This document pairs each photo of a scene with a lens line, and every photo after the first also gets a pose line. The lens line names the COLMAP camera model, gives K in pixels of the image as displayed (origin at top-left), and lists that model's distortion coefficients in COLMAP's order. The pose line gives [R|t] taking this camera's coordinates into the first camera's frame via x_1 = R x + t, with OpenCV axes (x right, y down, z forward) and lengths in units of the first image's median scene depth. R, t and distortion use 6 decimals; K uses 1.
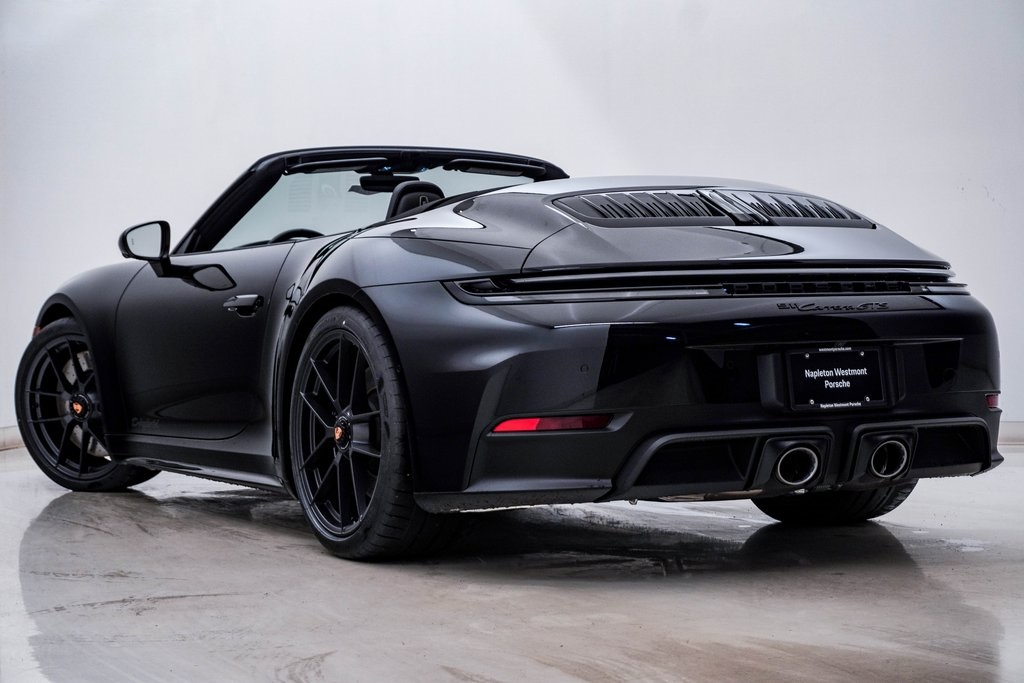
lens RADIAL K [[2196.7, 0, 512.0], [0, 2196.7, 341.5], [0, 0, 1]] dist [-0.021551, 0.557225]
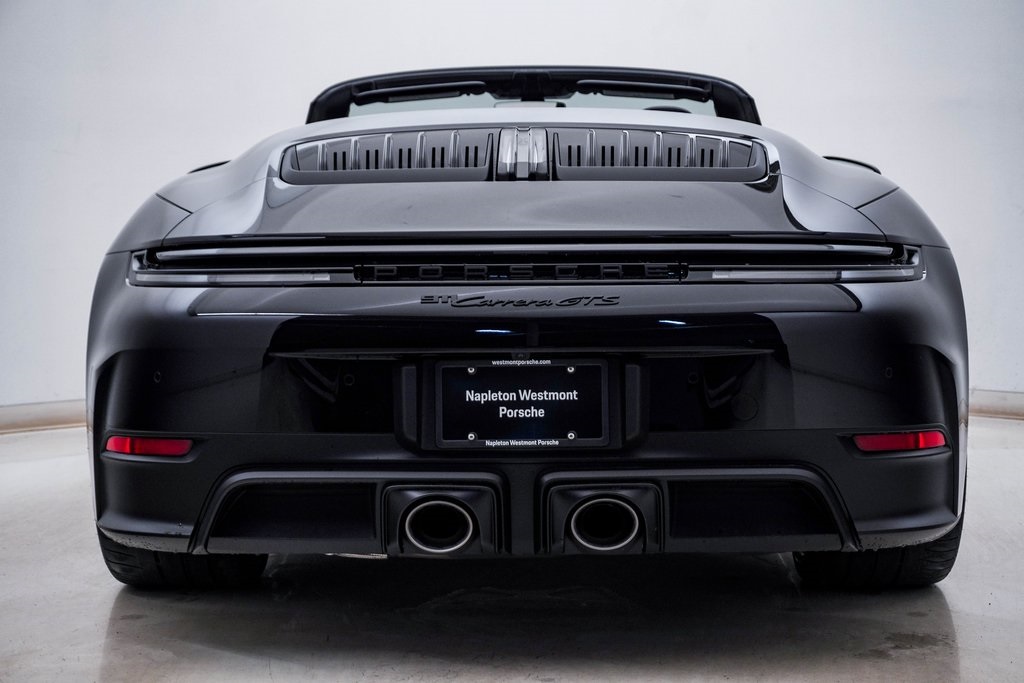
lens RADIAL K [[2196.7, 0, 512.0], [0, 2196.7, 341.5], [0, 0, 1]] dist [-0.021551, 0.557225]
pose [[0.855345, 0.040981, -0.516436, 0.504023], [-0.016764, 0.998534, 0.051471, -0.038847], [0.517788, -0.035368, 0.854778, 0.402807]]
